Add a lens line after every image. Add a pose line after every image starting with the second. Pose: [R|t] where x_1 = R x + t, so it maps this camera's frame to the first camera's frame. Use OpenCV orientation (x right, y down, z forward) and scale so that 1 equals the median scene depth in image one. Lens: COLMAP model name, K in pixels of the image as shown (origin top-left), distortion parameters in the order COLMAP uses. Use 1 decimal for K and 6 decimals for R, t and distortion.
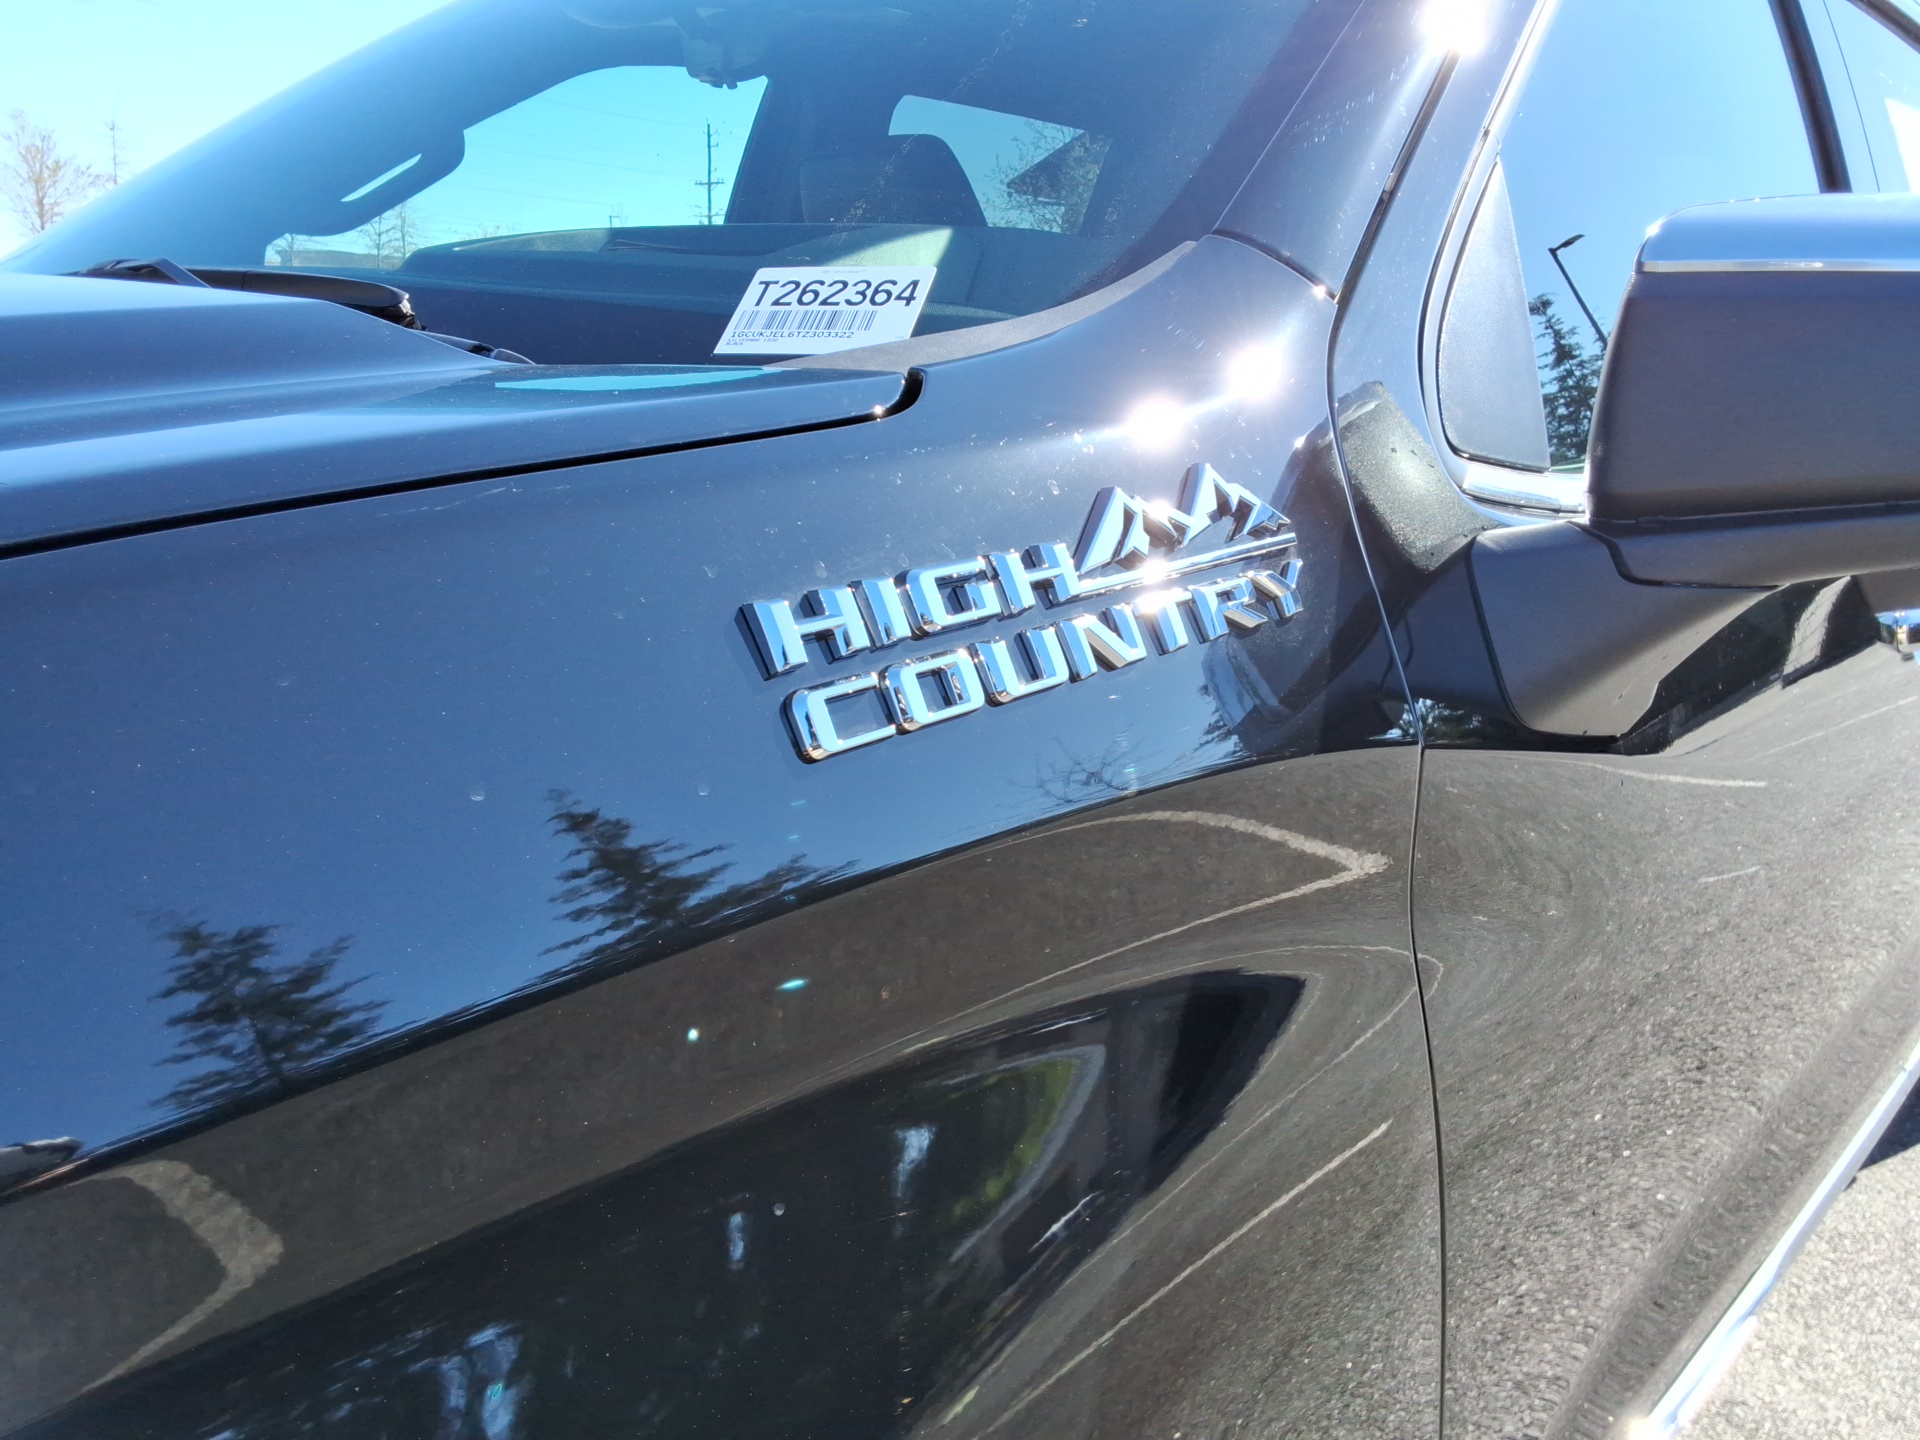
lens RADIAL K [[1531.6, 0, 950.8], [0, 1531.6, 702.2], [0, 0, 1]] dist [0.094461, -0.145728]
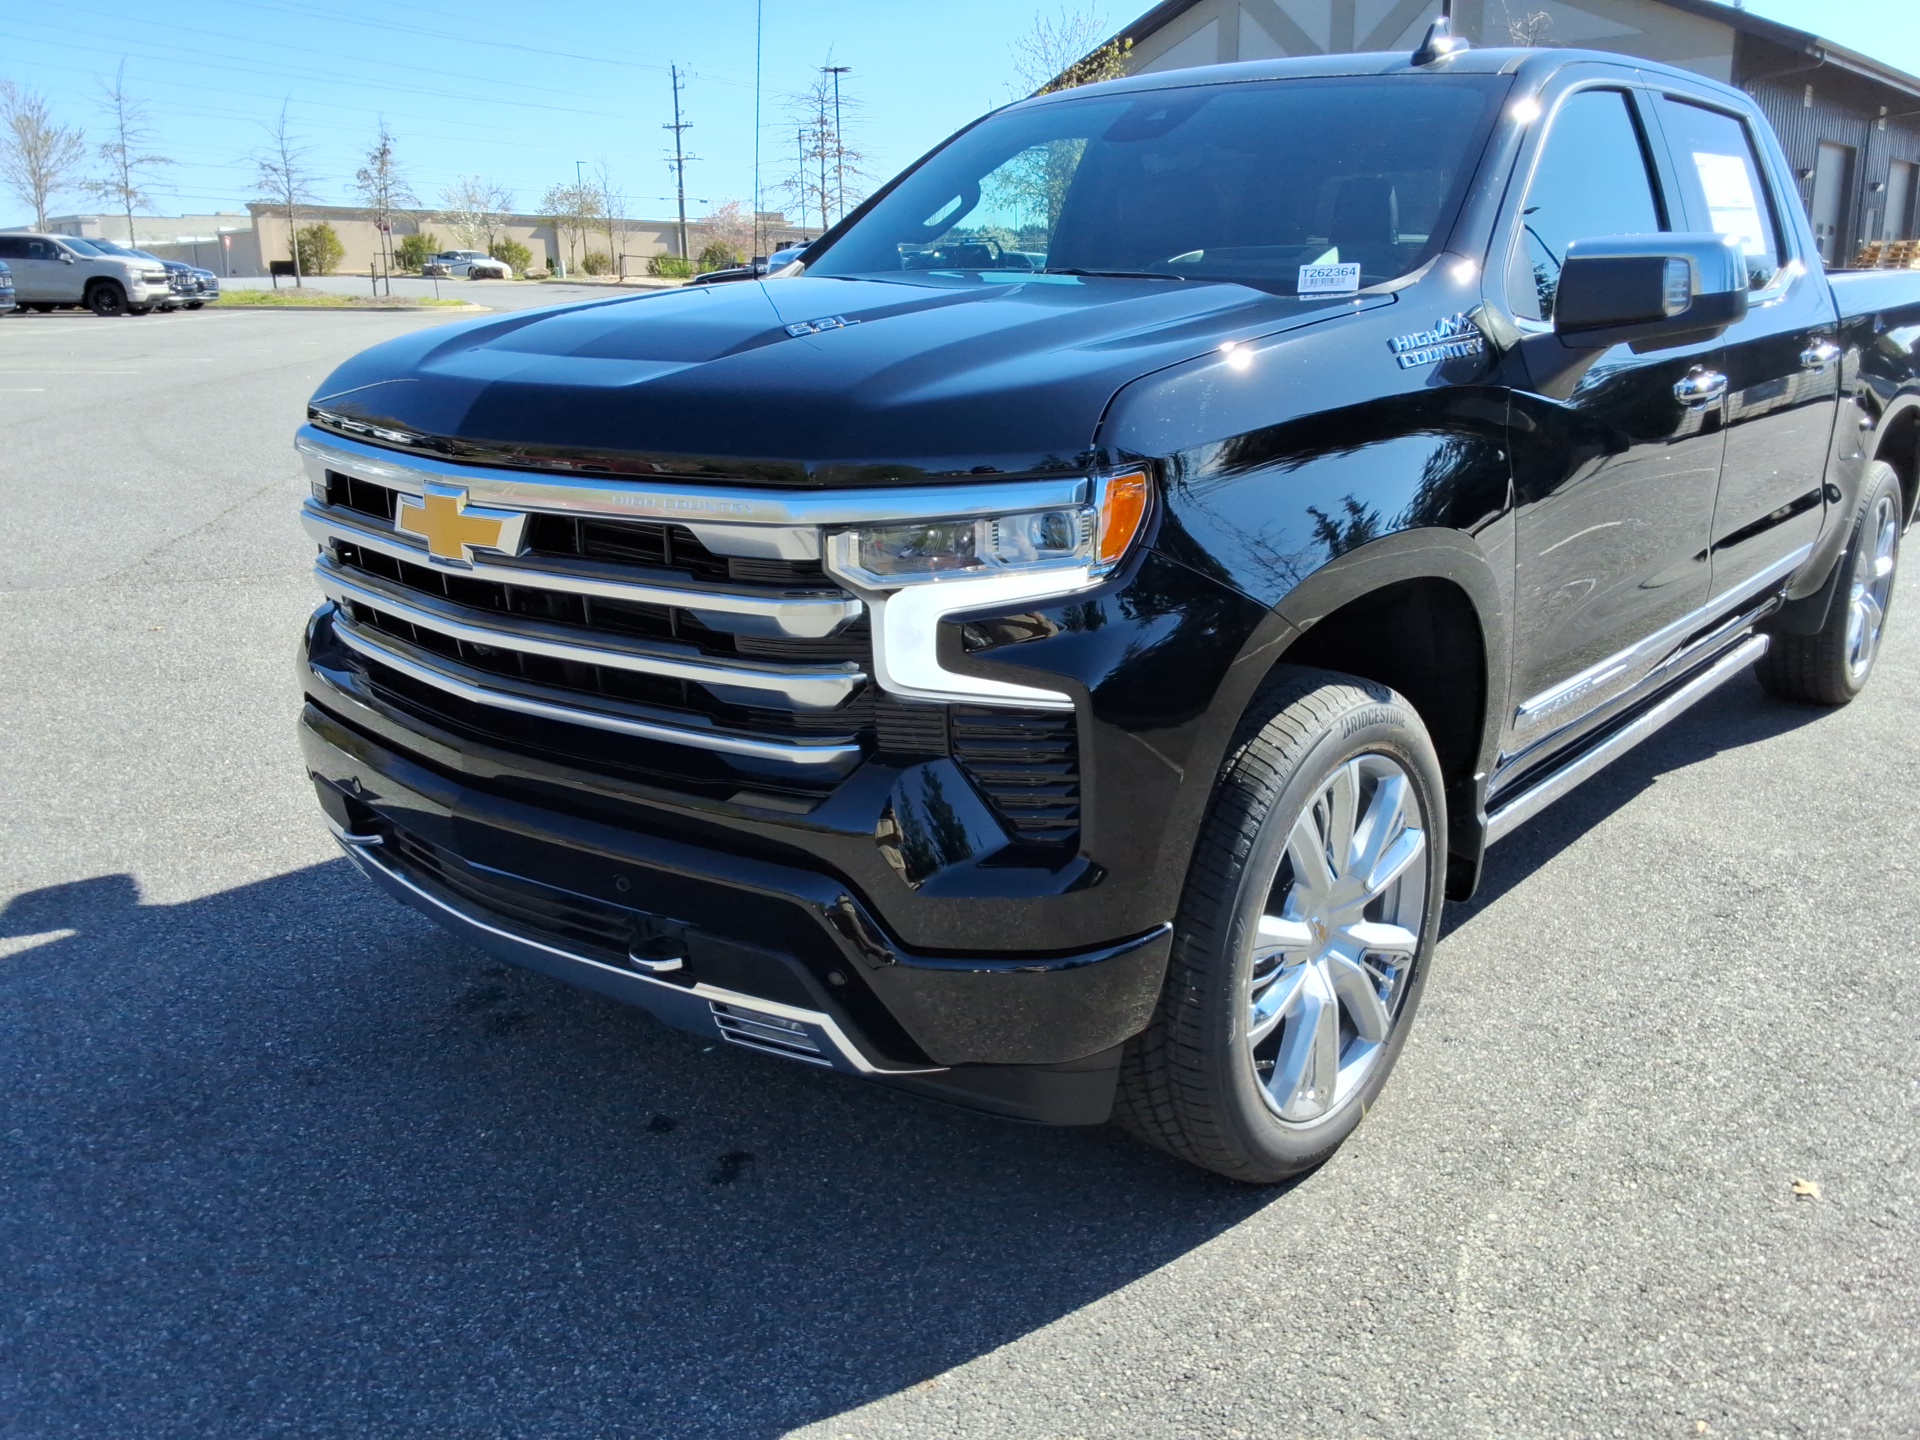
lens RADIAL K [[1531.6, 0, 968.3], [0, 1531.6, 713.6], [0, 0, 1]] dist [0.094461, -0.145728]
pose [[0.999155, -0.037381, 0.017097, -0.959286], [0.036611, 0.998390, 0.043318, 0.522994], [-0.018689, -0.042656, 0.998915, -2.413273]]
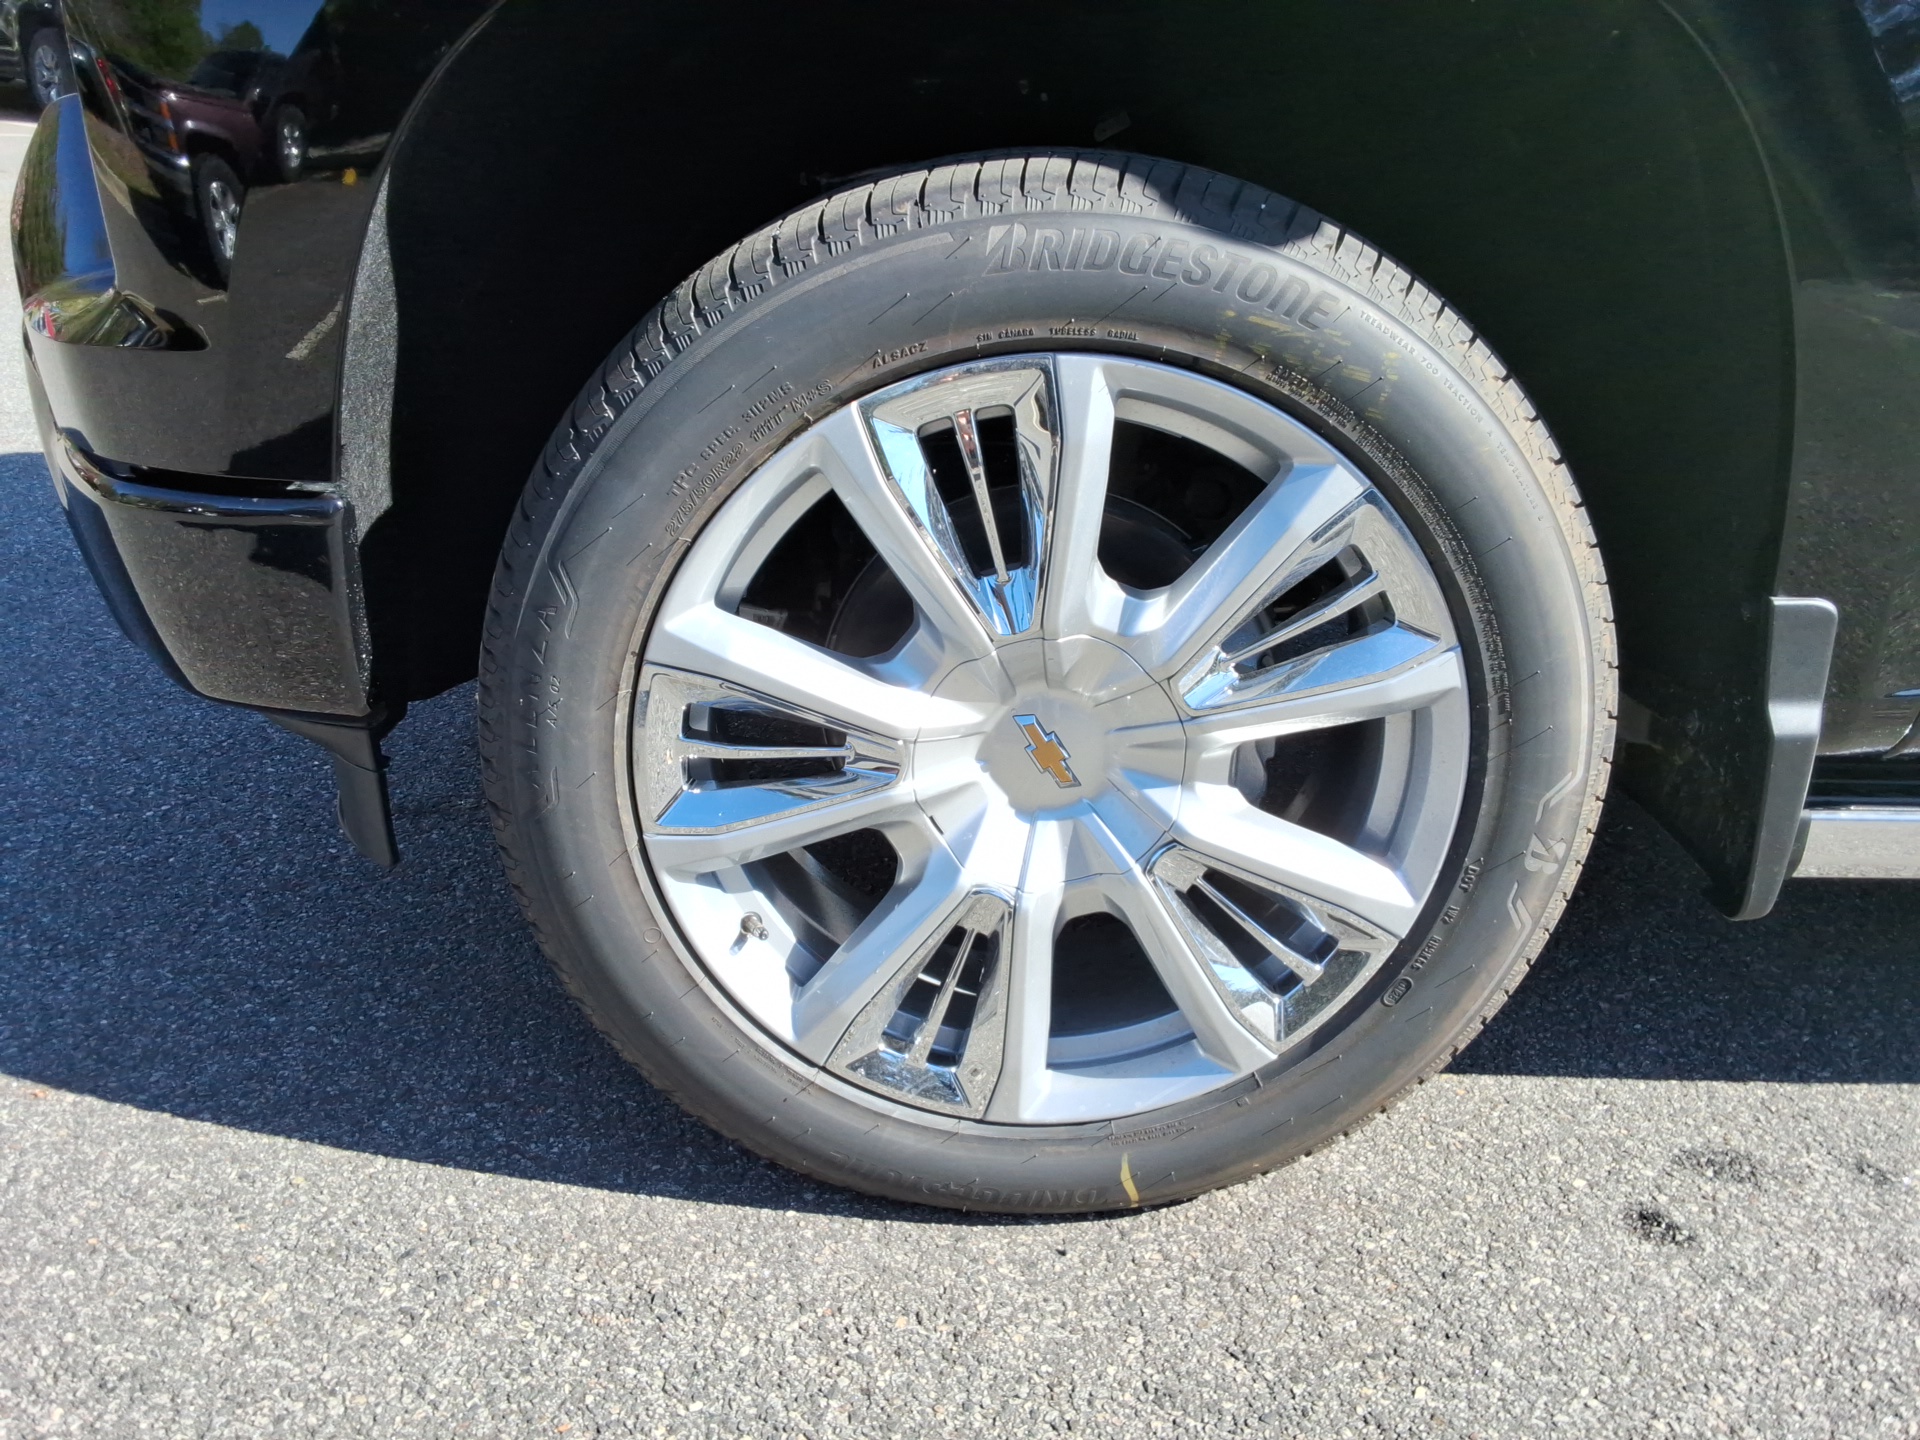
lens RADIAL K [[1531.6, 0, 978.9], [0, 1531.6, 718.0], [0, 0, 1]] dist [0.094461, -0.145728]
pose [[0.681951, 0.264422, -0.681927, 0.684103], [-0.188671, 0.964404, 0.185277, 0.833712], [0.706645, 0.002310, 0.707565, -0.414245]]
